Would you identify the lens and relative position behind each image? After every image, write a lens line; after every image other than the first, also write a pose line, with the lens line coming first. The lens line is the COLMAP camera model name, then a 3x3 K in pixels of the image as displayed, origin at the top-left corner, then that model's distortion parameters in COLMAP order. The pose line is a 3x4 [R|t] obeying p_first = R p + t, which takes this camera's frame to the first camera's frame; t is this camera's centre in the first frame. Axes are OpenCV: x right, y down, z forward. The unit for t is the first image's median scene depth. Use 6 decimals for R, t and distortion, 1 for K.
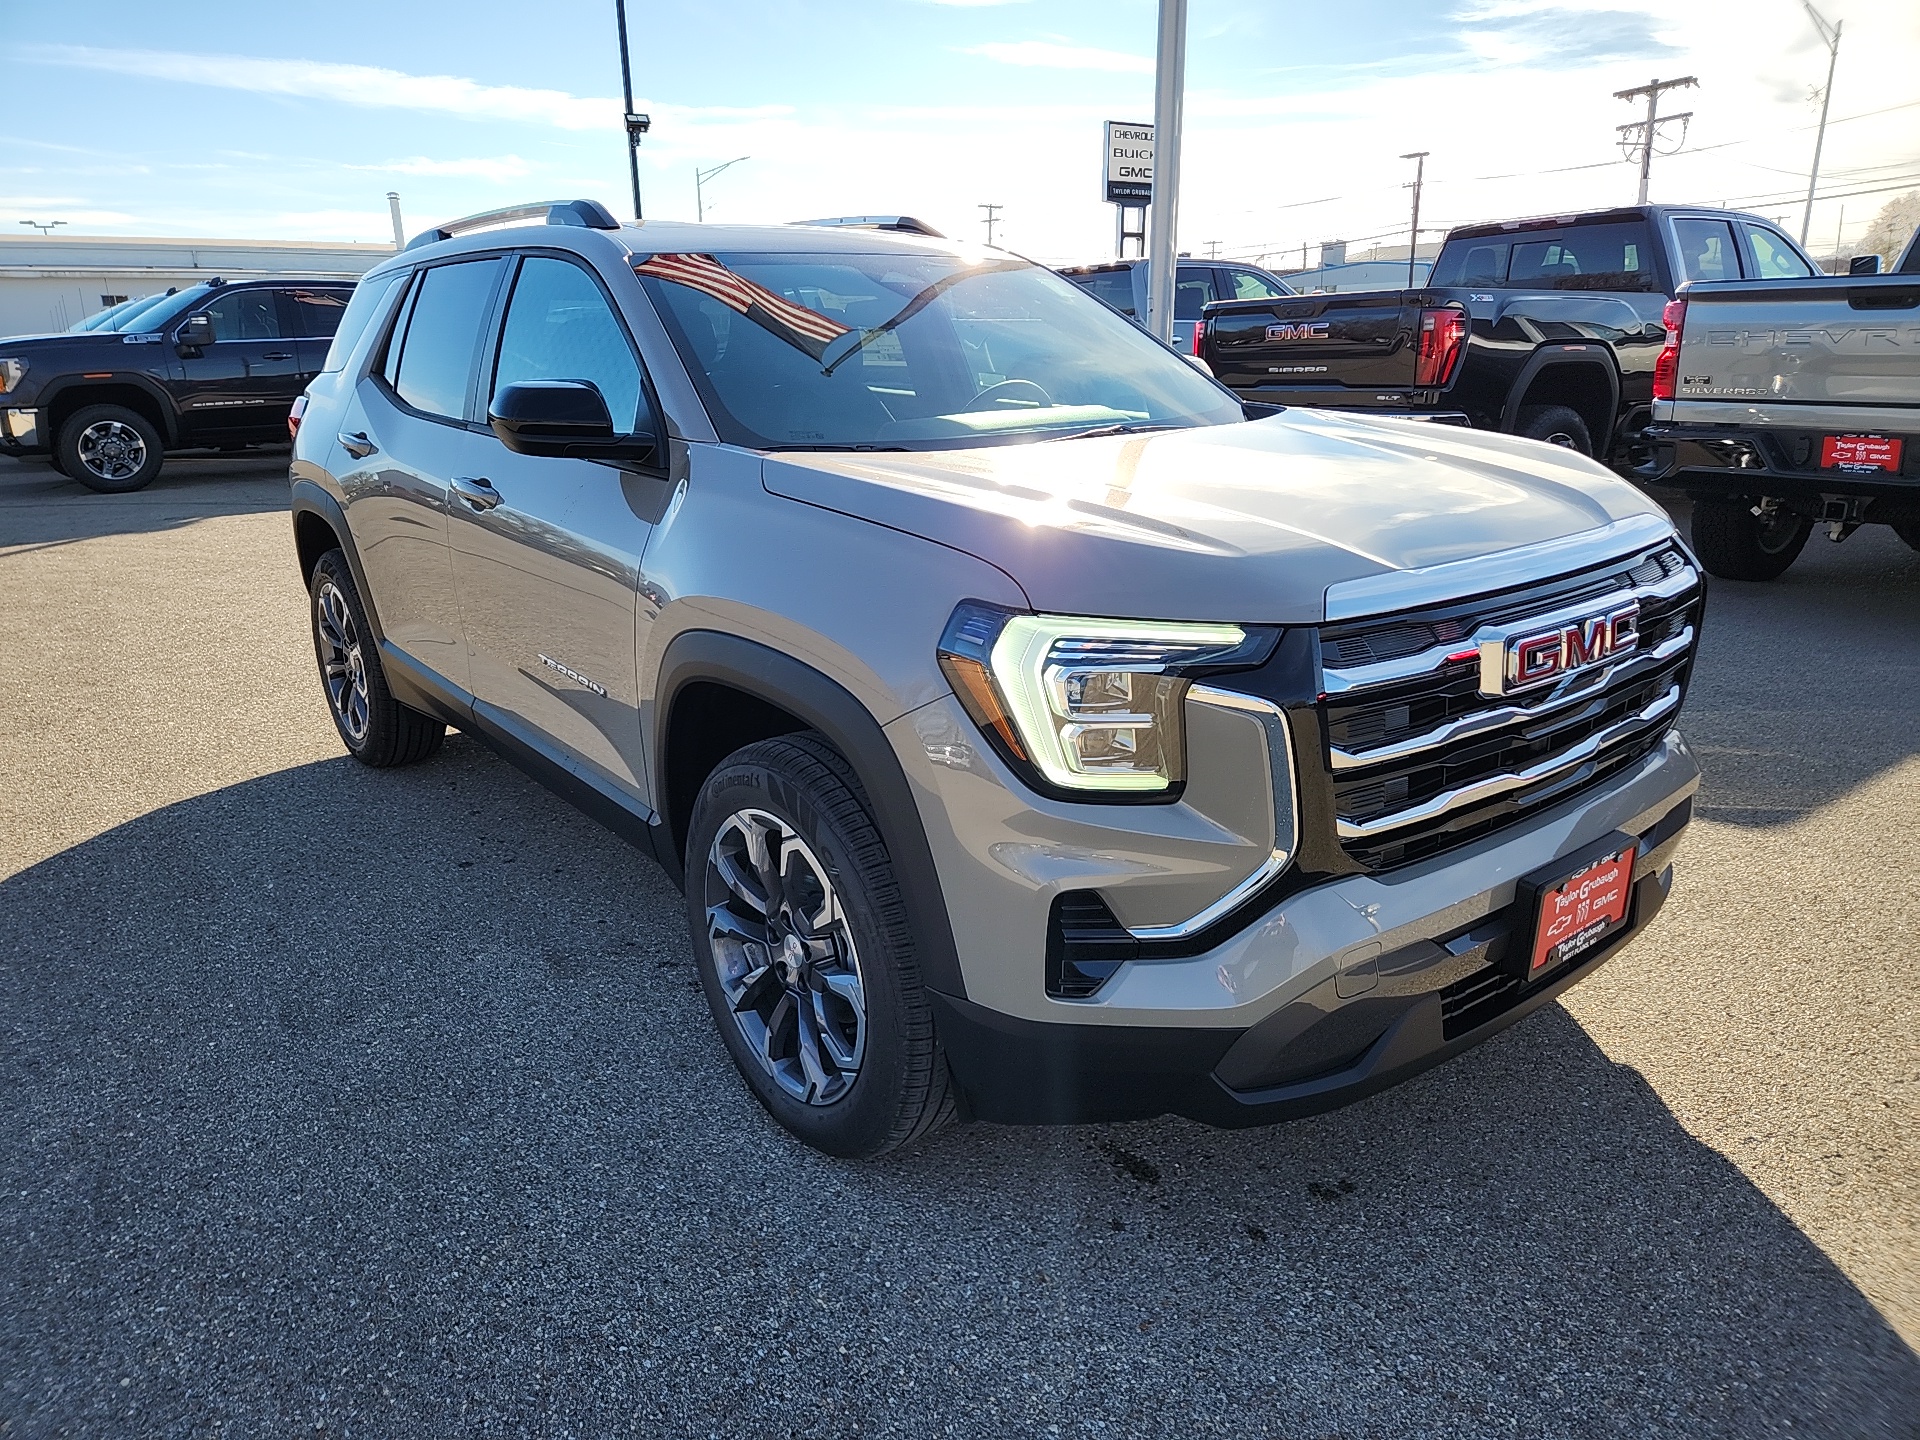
lens RADIAL K [[1277.3, 0, 928.9], [0, 1277.3, 716.9], [0, 0, 1]] dist [0.077670, -0.063888]
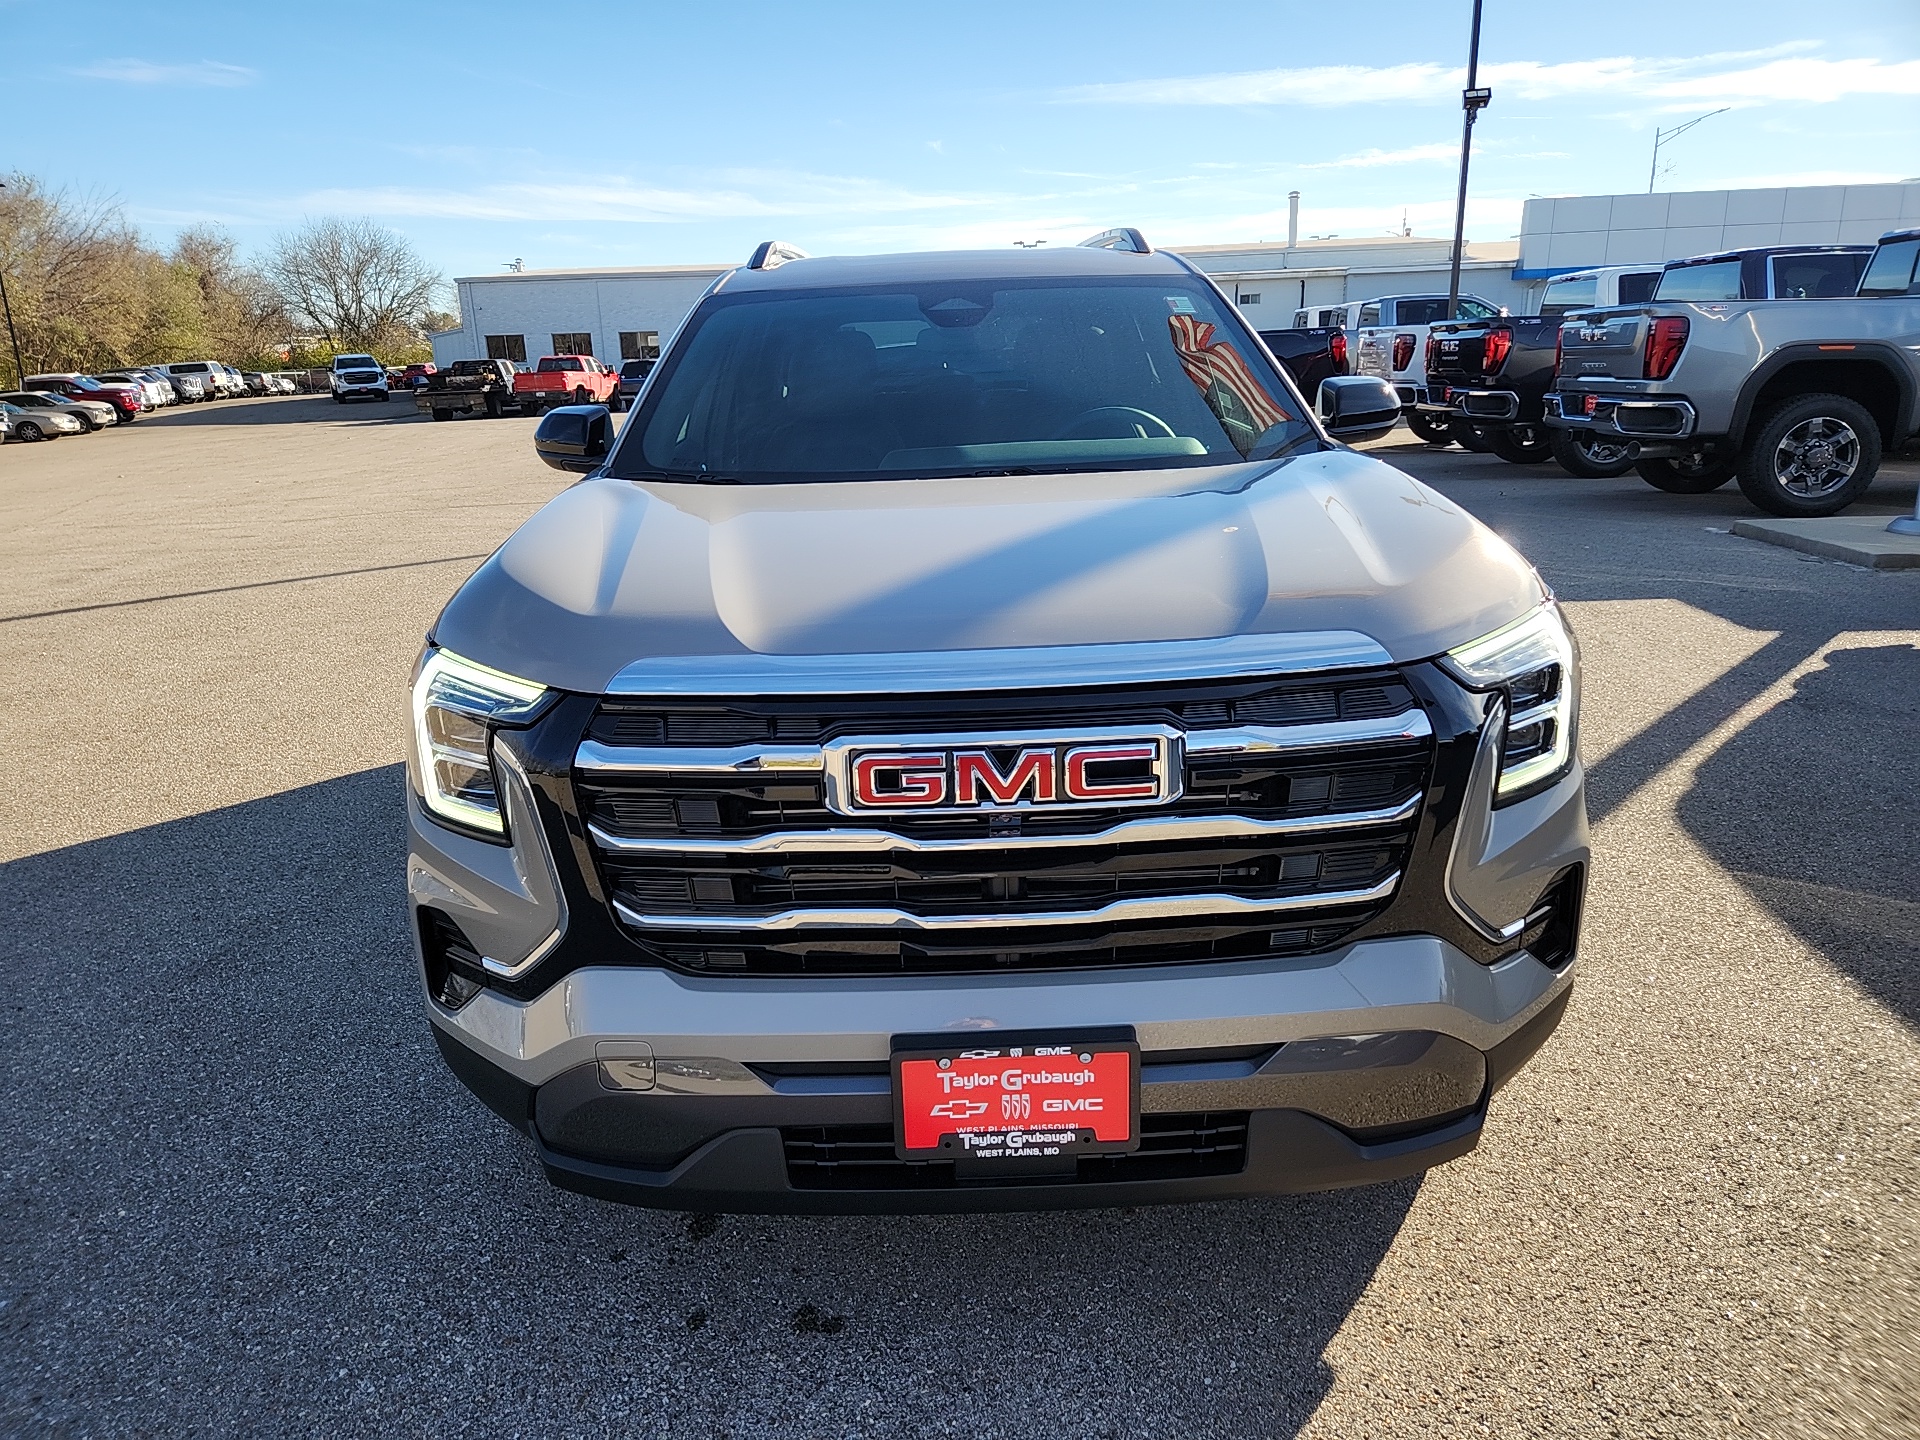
lens RADIAL K [[1277.3, 0, 953.9], [0, 1277.3, 720.5], [0, 0, 1]] dist [0.077670, -0.063888]
pose [[0.791526, 0.163942, -0.588735, 0.907107], [-0.157072, 0.985559, 0.063267, -0.131283], [0.590605, 0.042396, 0.805846, 0.324282]]
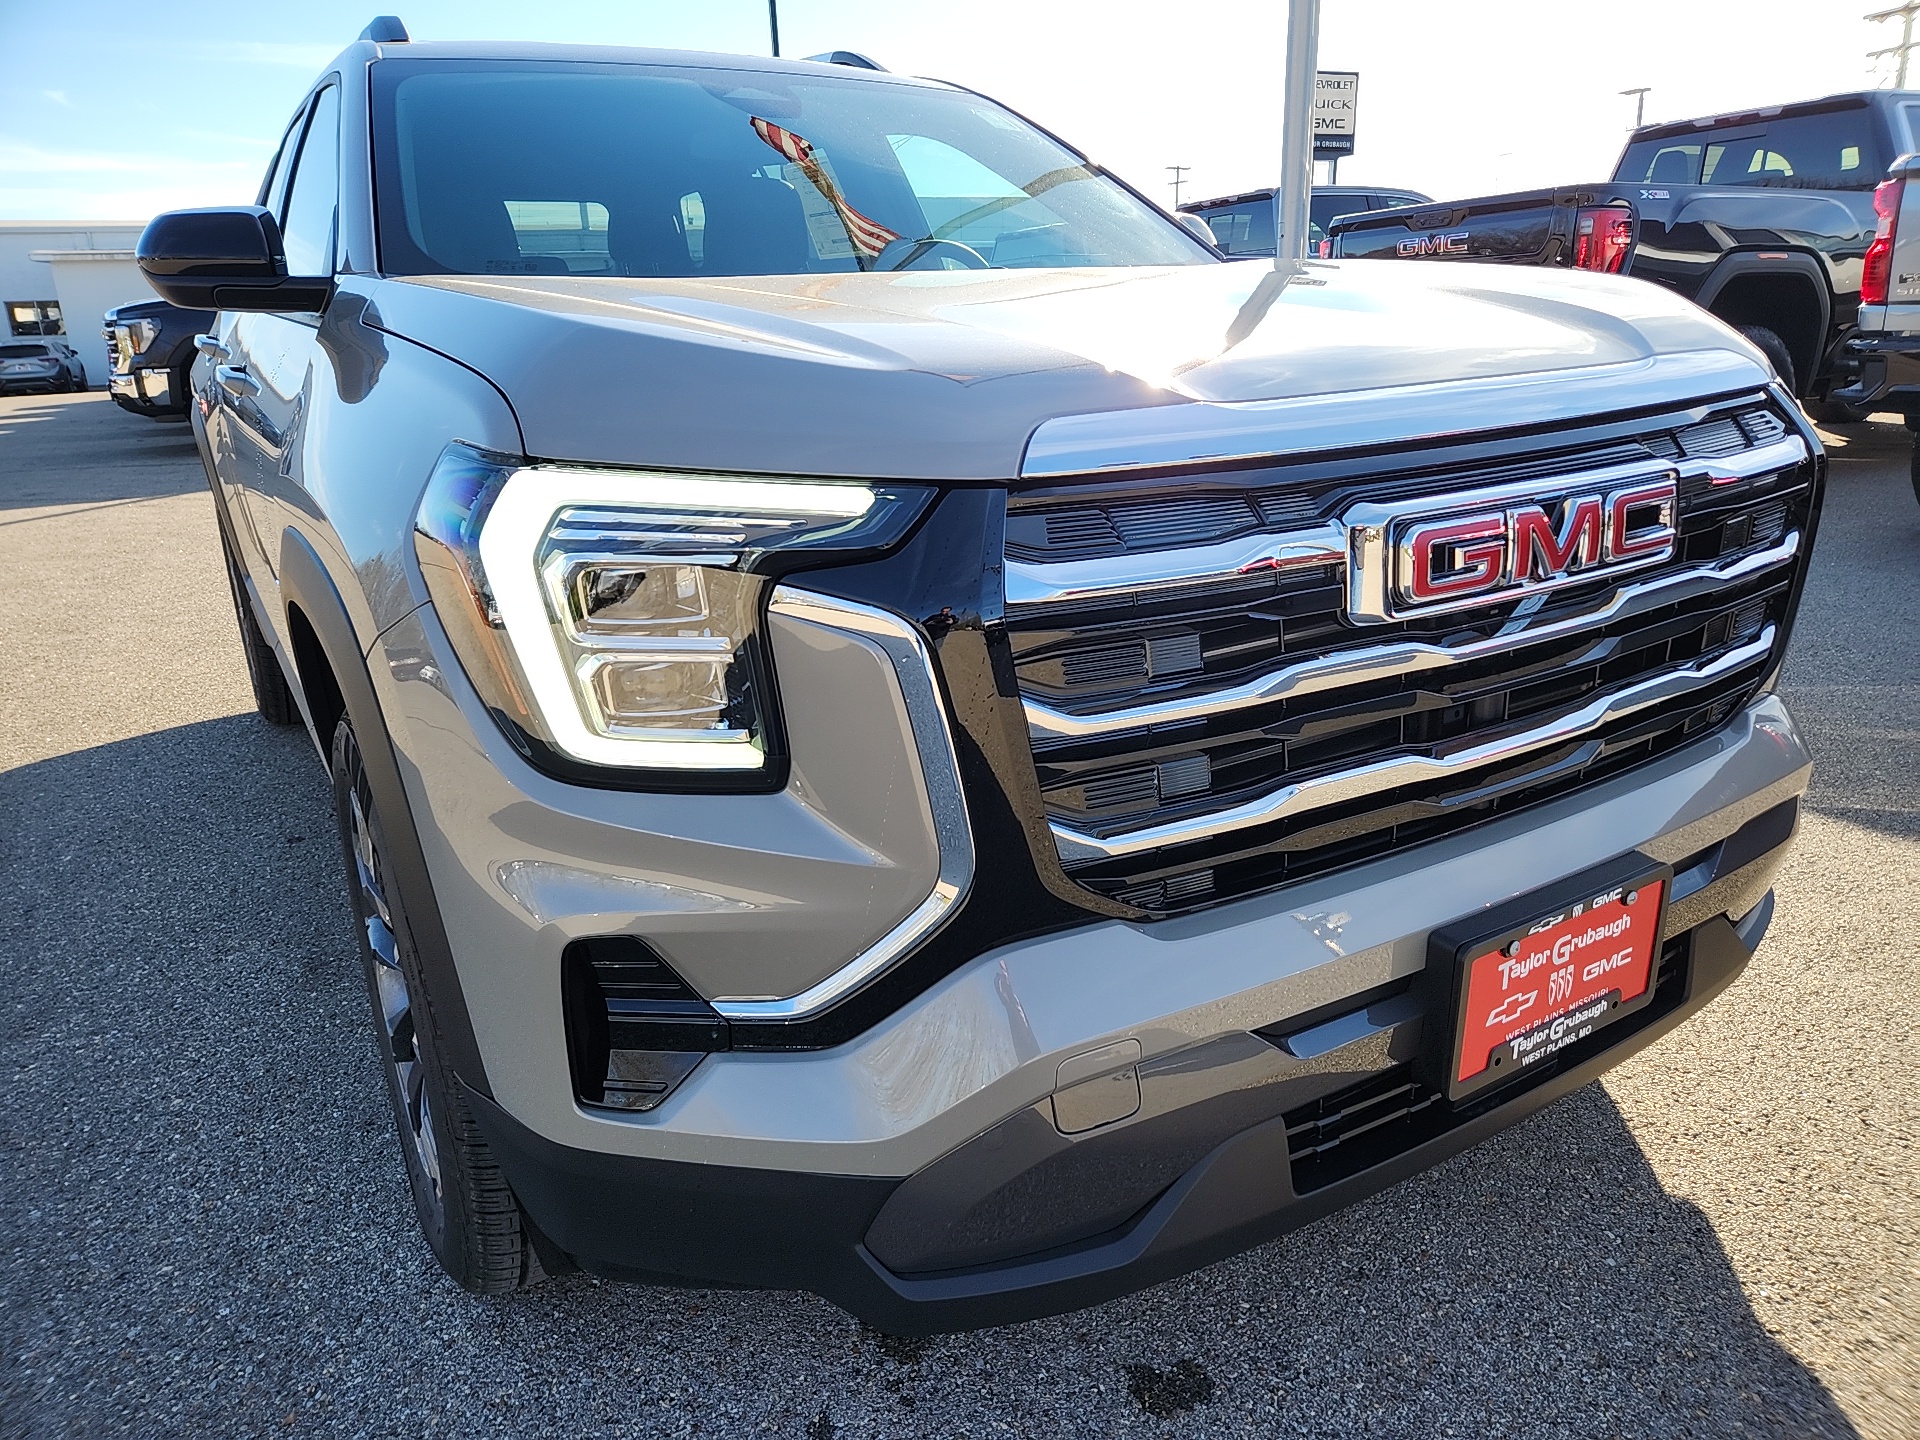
lens RADIAL K [[1277.3, 0, 962.1], [0, 1277.3, 713.8], [0, 0, 1]] dist [0.077670, -0.063888]
pose [[0.993279, 0.018613, -0.114240, 0.292748], [-0.016620, 0.999693, 0.018371, 0.016333], [0.114547, -0.016349, 0.993283, 0.366324]]
